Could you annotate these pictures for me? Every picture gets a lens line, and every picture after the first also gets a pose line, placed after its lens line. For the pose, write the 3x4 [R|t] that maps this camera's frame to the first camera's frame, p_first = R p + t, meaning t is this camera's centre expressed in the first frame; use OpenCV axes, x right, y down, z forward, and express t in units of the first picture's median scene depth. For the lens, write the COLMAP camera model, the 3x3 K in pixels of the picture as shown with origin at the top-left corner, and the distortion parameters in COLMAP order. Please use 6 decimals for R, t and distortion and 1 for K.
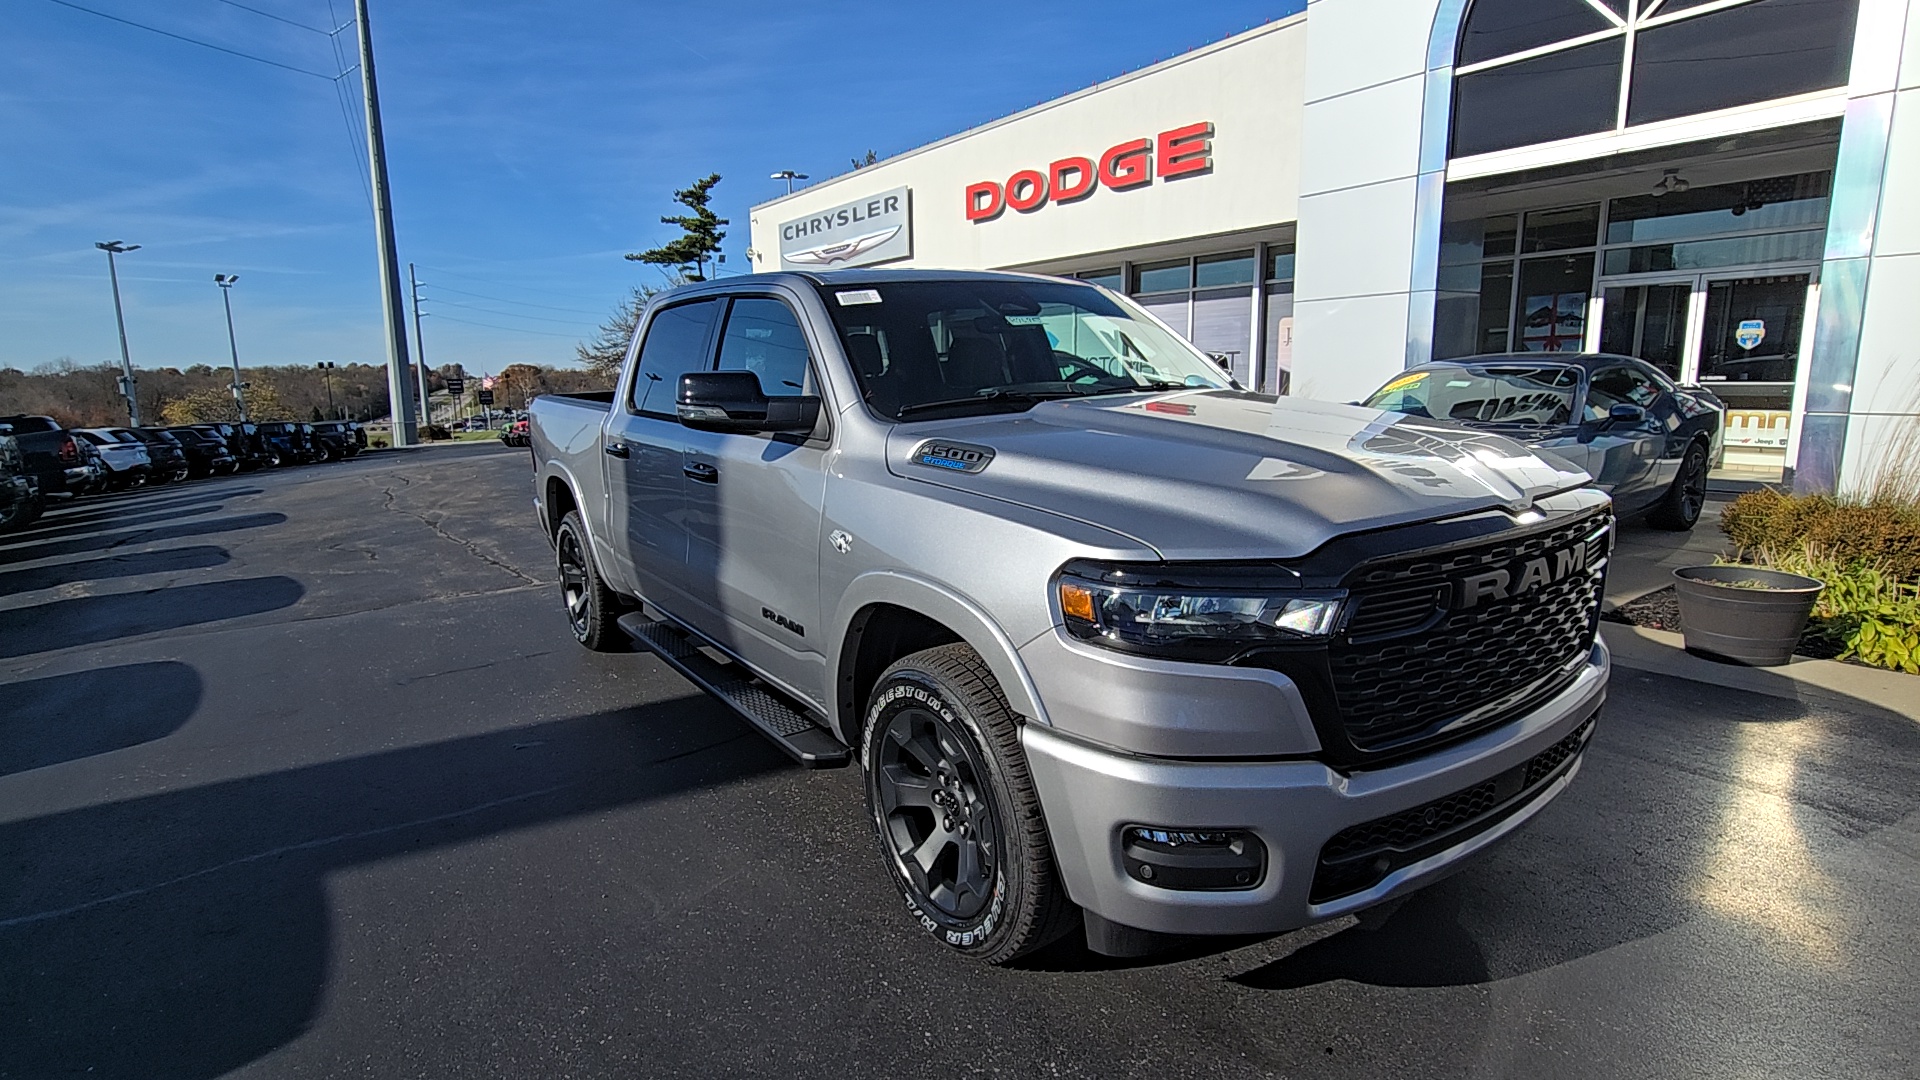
lens RADIAL K [[965.6, 0, 951.8], [0, 965.6, 544.7], [0, 0, 1]] dist [-0.002314, 0.000067]
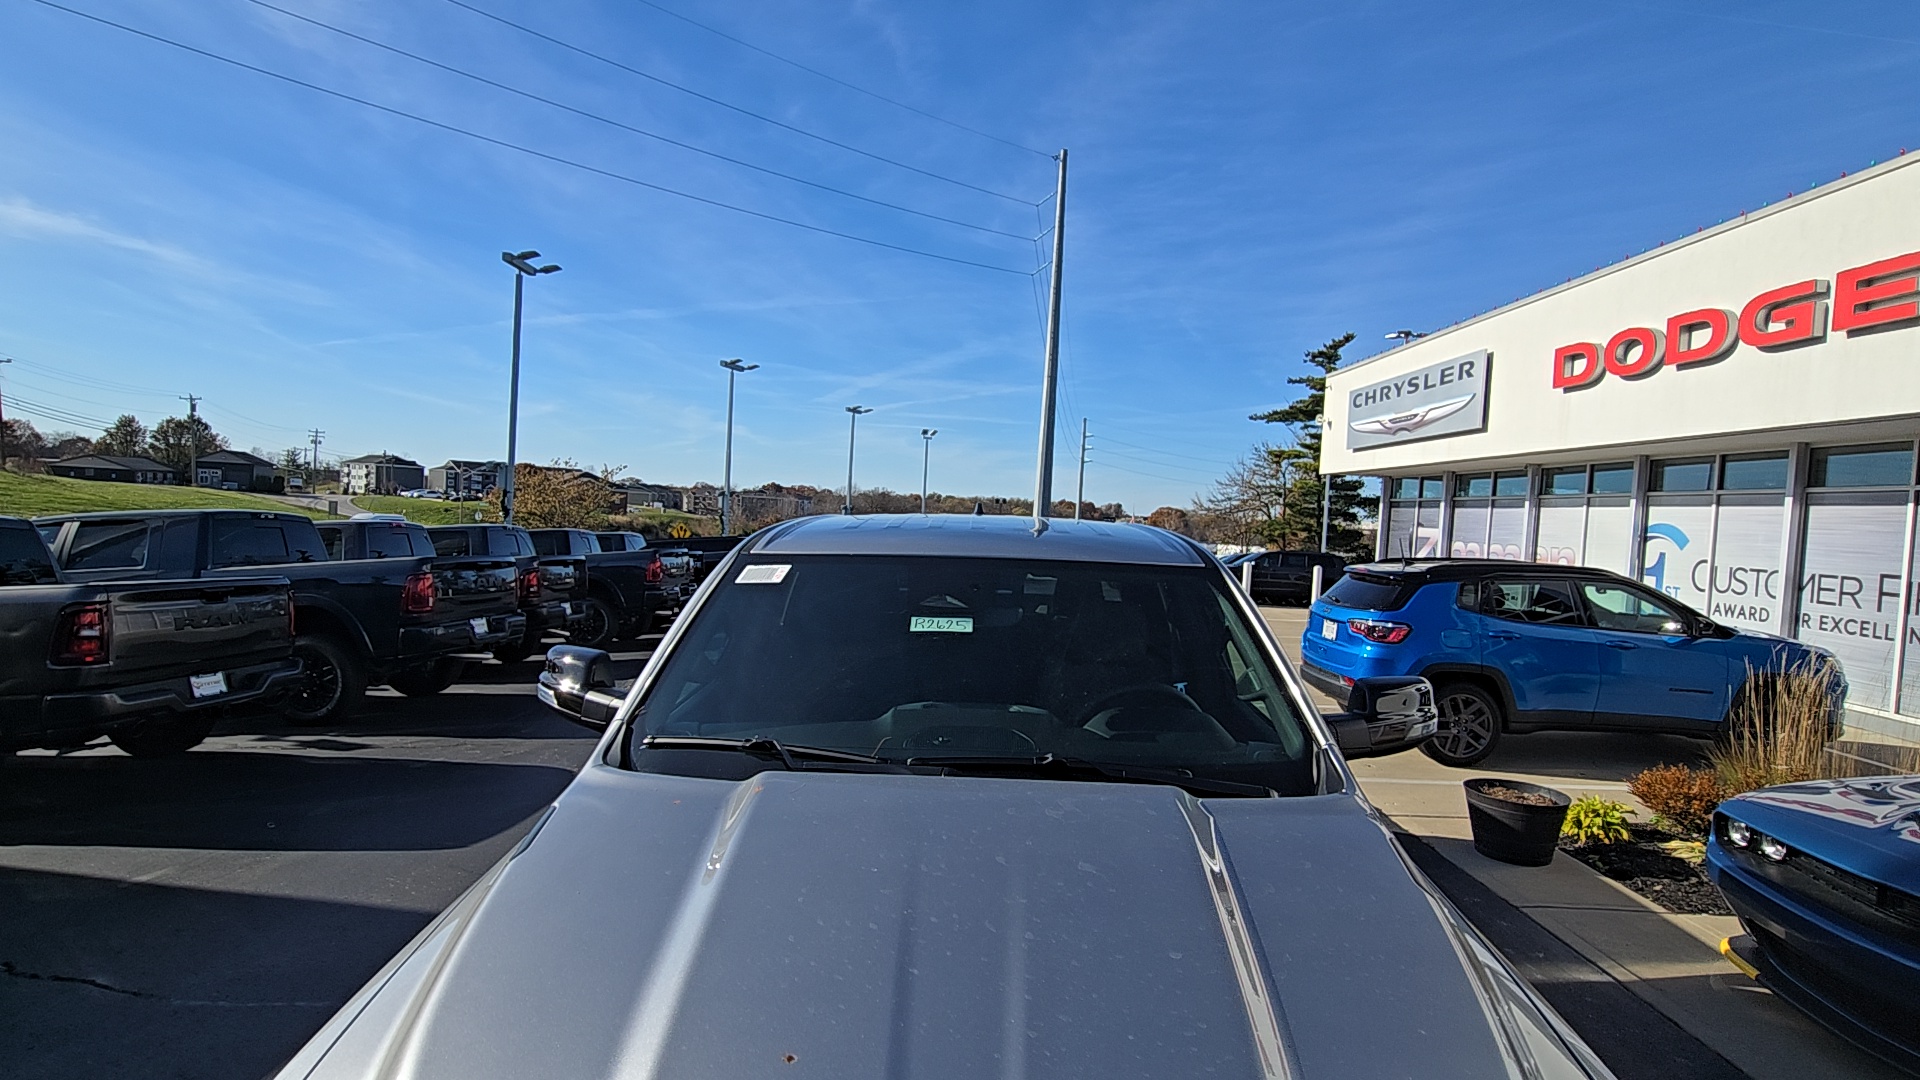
lens RADIAL K [[965.0, 0, 946.2], [0, 965.0, 546.8], [0, 0, 1]] dist [-0.001005, -0.000364]
pose [[0.798023, 0.081122, -0.597142, 0.094533], [-0.168916, 0.981287, -0.092432, -0.041125], [0.578470, 0.174630, 0.796792, 0.075830]]
